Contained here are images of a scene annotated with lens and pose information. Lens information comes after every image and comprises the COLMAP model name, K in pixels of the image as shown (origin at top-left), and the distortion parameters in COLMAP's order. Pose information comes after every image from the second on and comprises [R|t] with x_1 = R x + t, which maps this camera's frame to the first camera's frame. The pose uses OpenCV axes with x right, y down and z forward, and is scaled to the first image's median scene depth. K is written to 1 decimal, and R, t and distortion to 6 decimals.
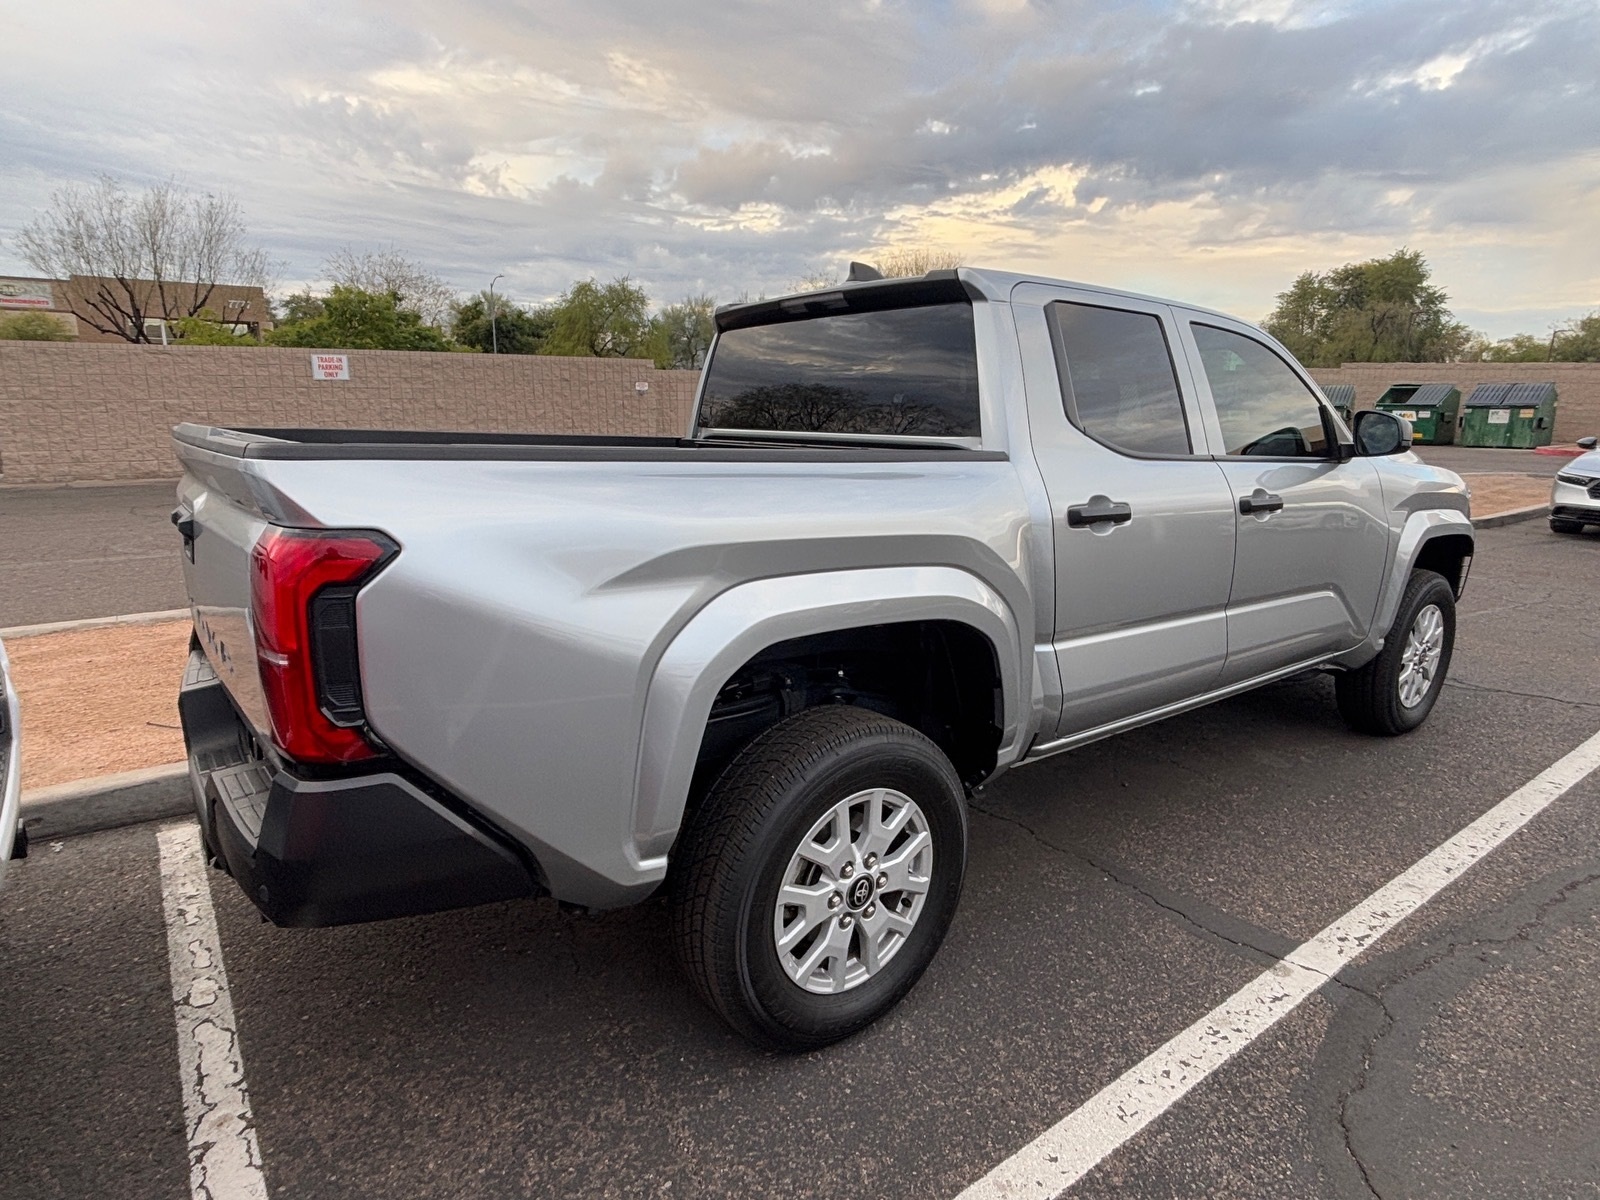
lens RADIAL K [[881.3, 0, 800.0], [0, 881.3, 600.0], [0, 0, 1]] dist [-0.002441, -0.000527]
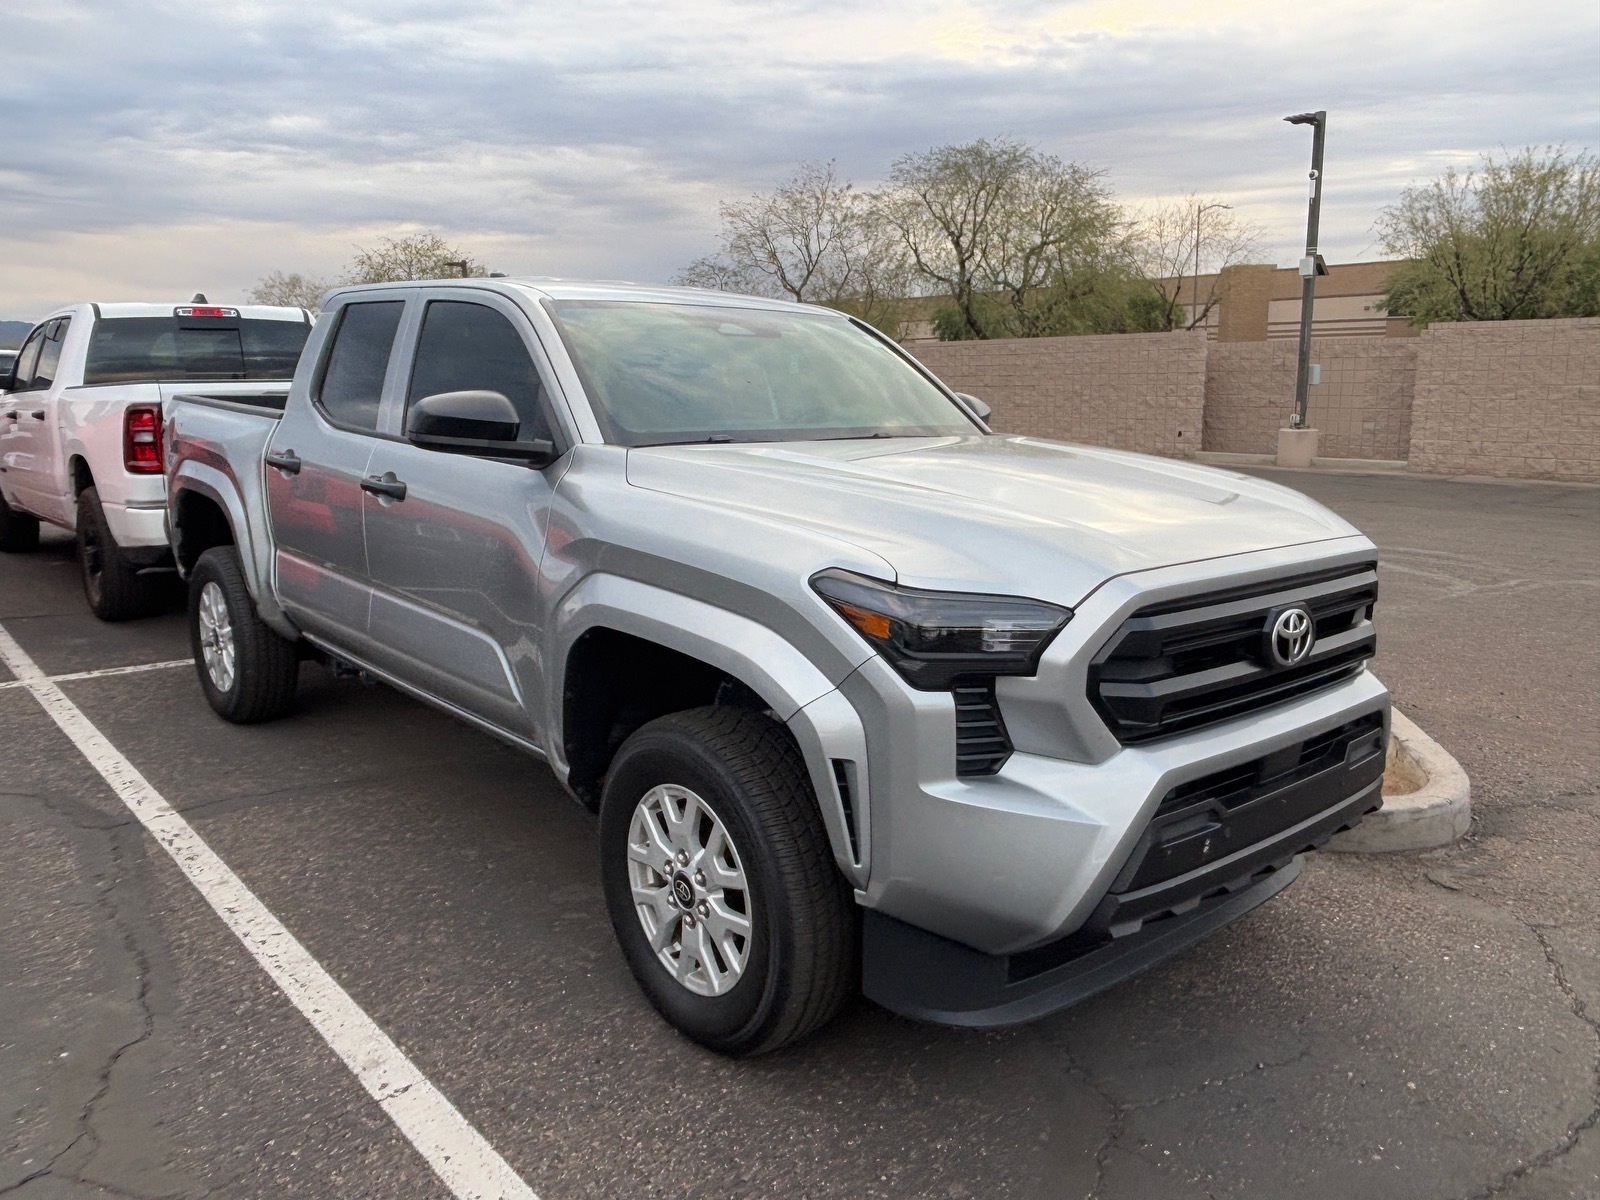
lens RADIAL K [[1168.7, 0, 800.0], [0, 1168.7, 600.0], [0, 0, 1]] dist [0.000945, -0.000056]
pose [[0.092598, 0.180619, -0.979185, 0.311913], [-0.222640, 0.962266, 0.156444, -0.049844], [0.970493, 0.203519, 0.129317, 0.221871]]
